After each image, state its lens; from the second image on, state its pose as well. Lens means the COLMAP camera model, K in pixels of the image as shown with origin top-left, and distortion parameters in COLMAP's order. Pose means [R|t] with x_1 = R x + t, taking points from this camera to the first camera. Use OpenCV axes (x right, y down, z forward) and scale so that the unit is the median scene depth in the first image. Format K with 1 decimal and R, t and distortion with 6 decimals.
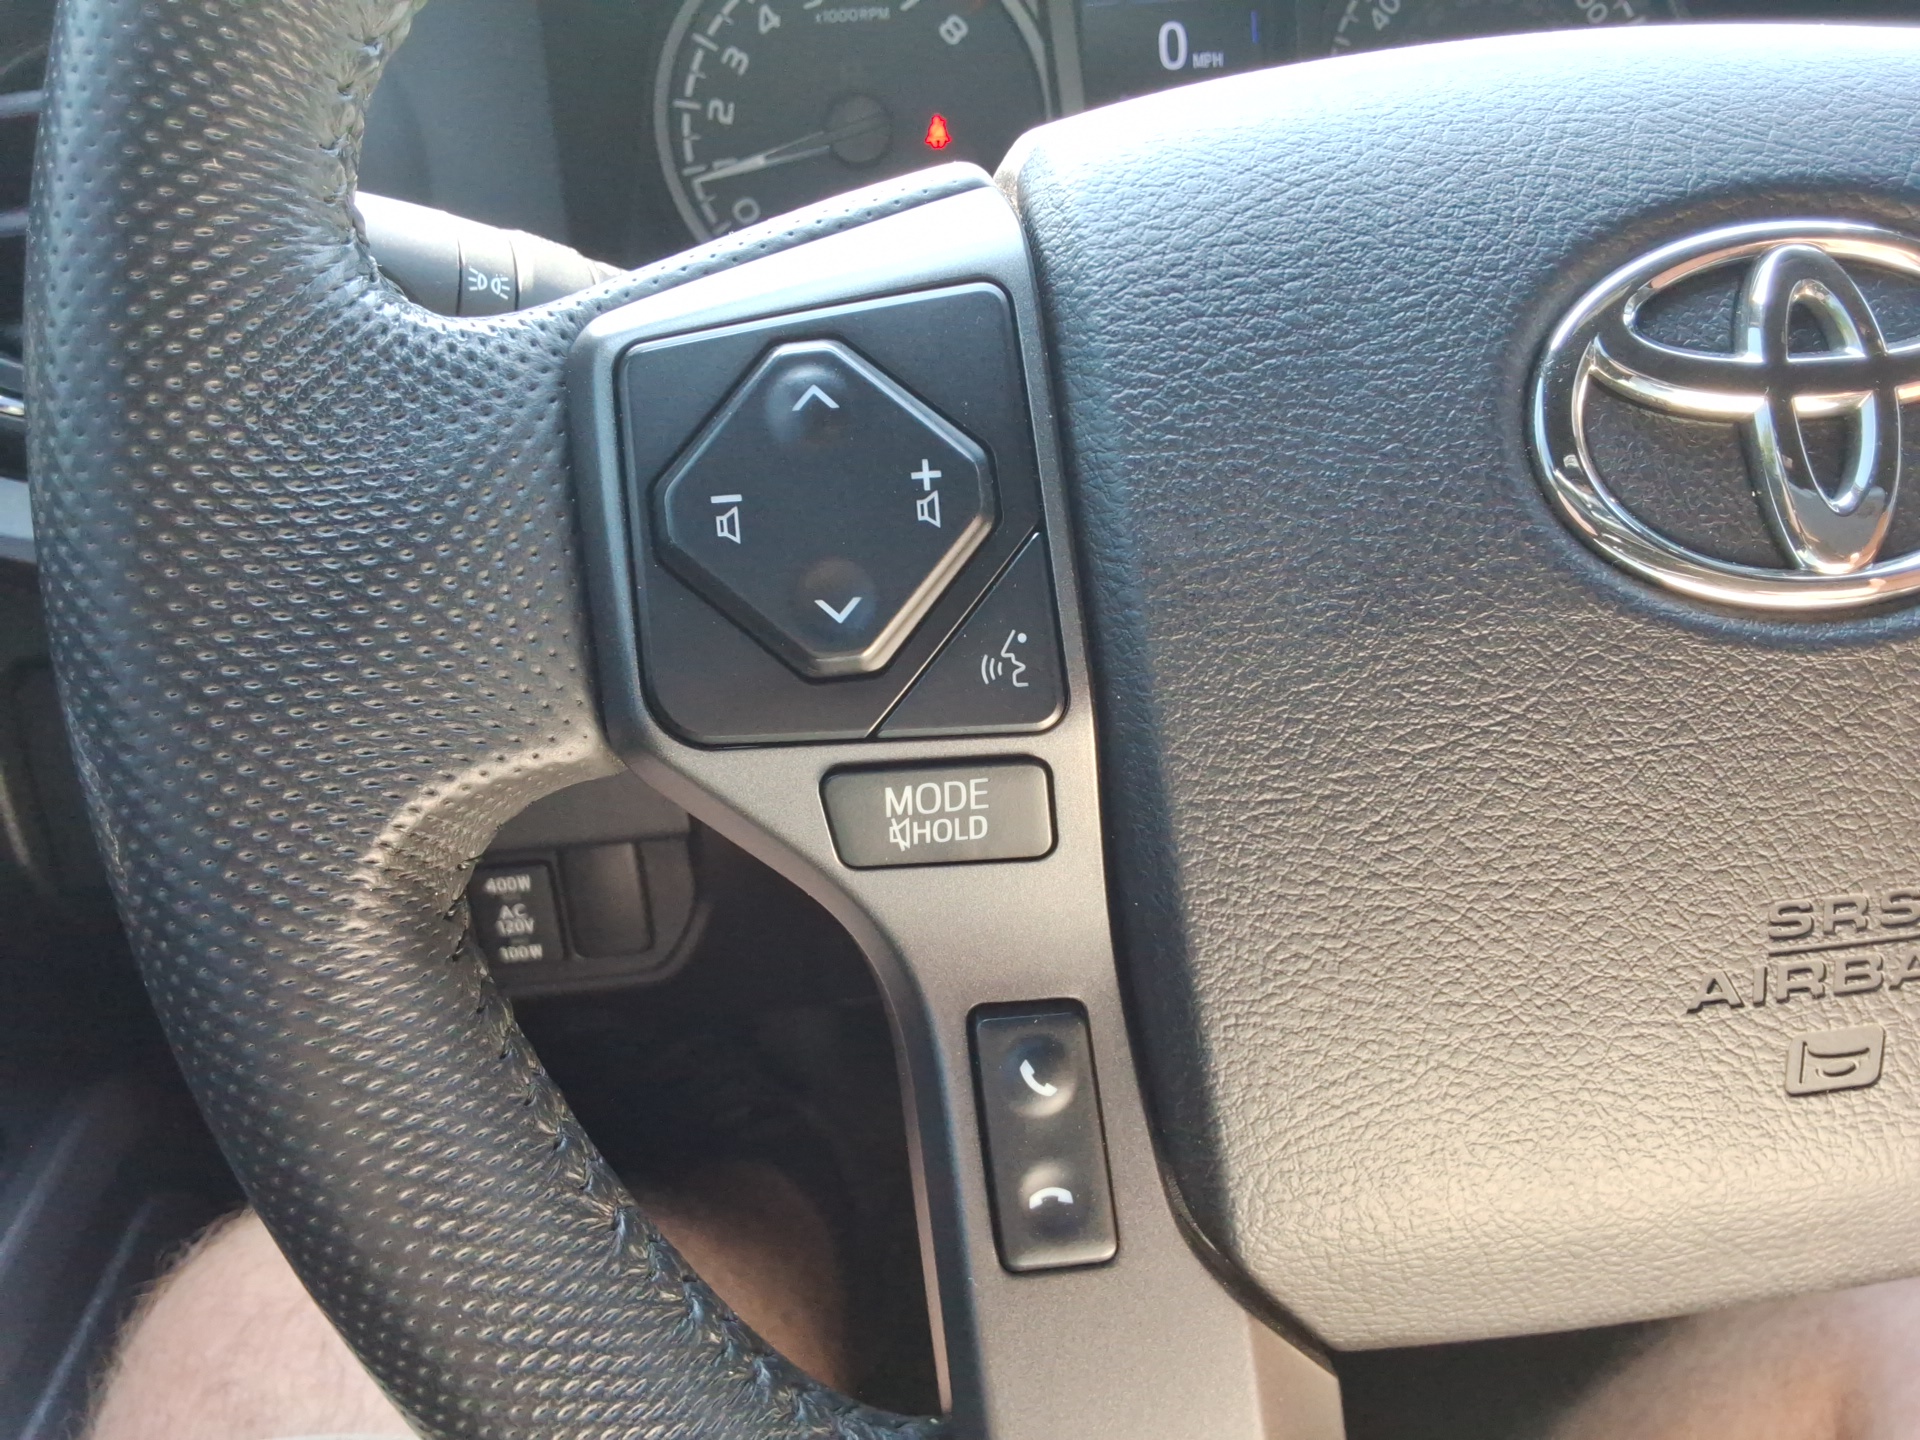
lens RADIAL K [[1552.2, 0, 968.9], [0, 1552.2, 713.1], [0, 0, 1]] dist [0.113020, -0.176518]
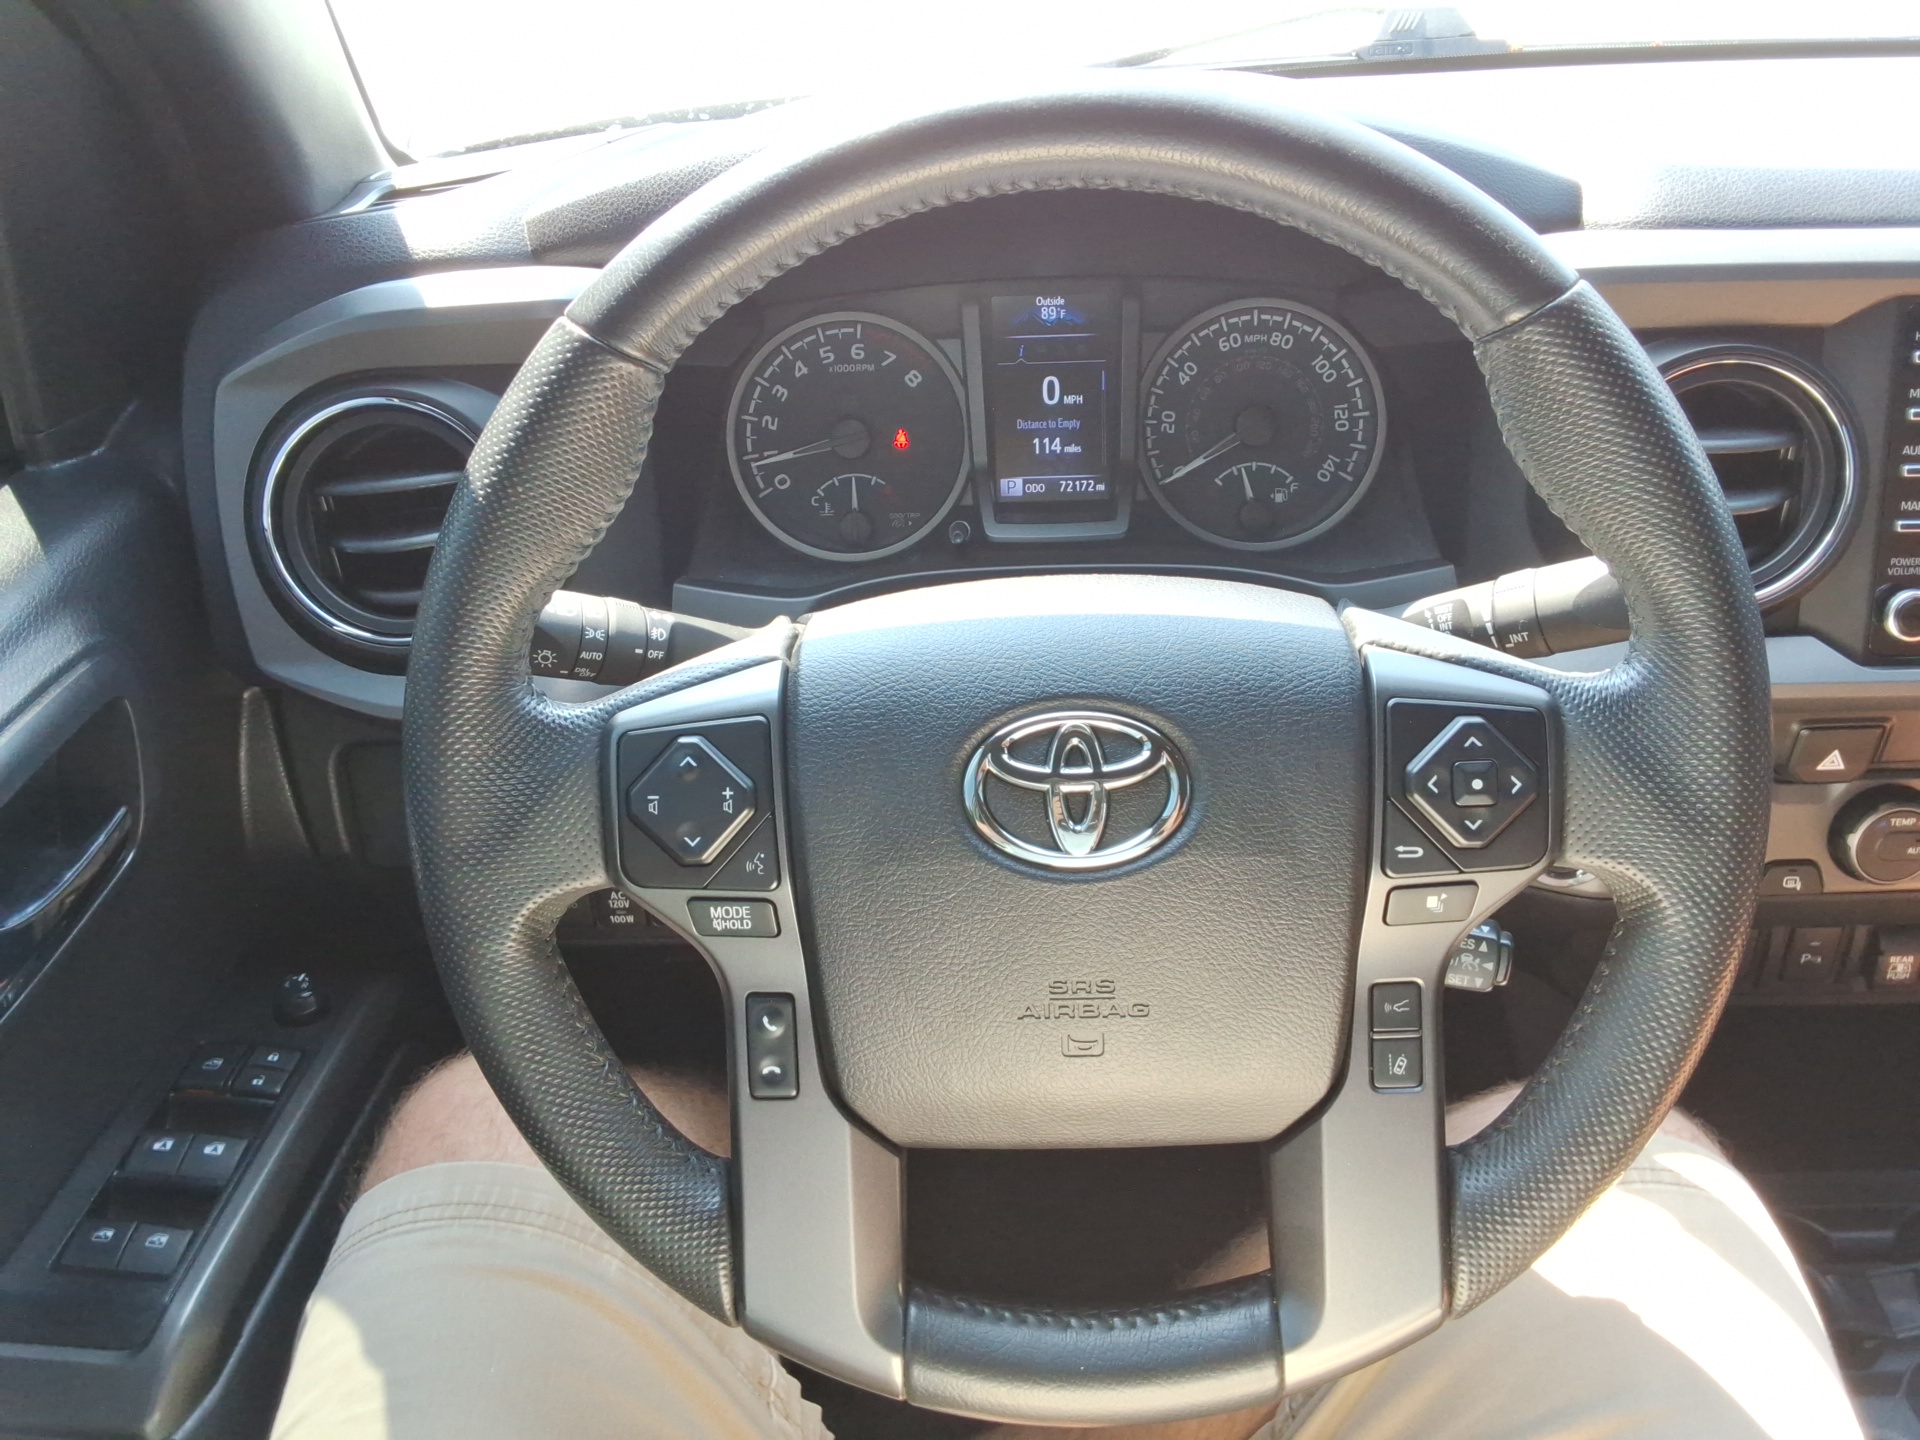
lens RADIAL K [[1552.2, 0, 982.6], [0, 1552.2, 705.1], [0, 0, 1]] dist [0.113020, -0.176518]
pose [[0.991981, 0.070531, -0.104881, 0.625927], [-0.066883, 0.997041, 0.037907, -0.403433], [0.107245, -0.030588, 0.993762, -1.476869]]
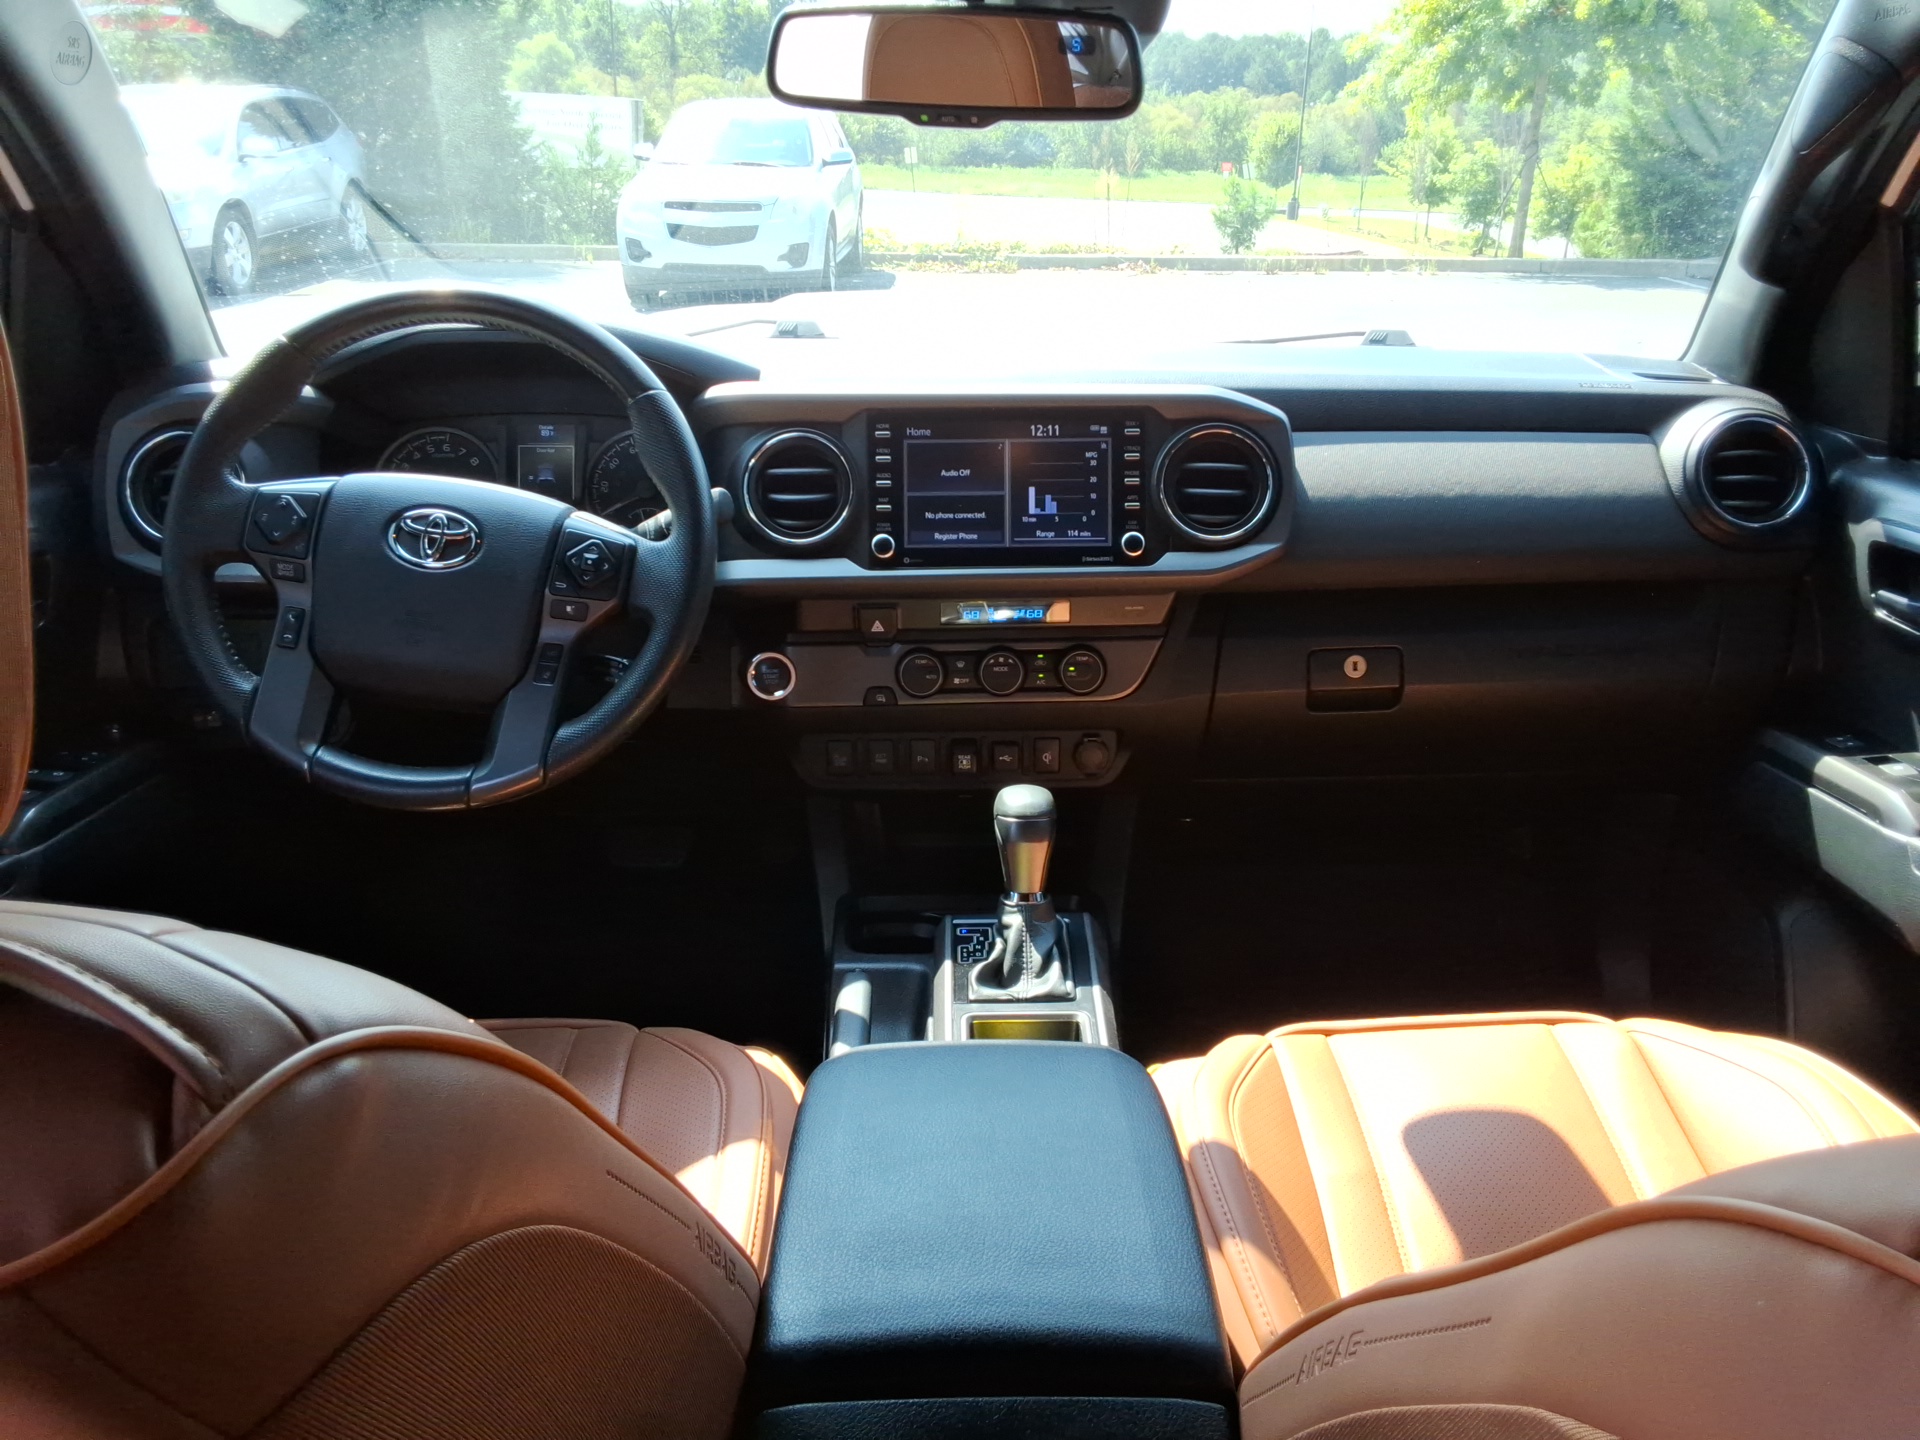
lens RADIAL K [[1552.2, 0, 980.5], [0, 1552.2, 699.0], [0, 0, 1]] dist [0.113020, -0.176518]
pose [[0.995746, 0.064115, -0.066183, 3.120771], [-0.076864, 0.974064, -0.212820, 1.589220], [0.050821, 0.217001, 0.974847, -4.878021]]
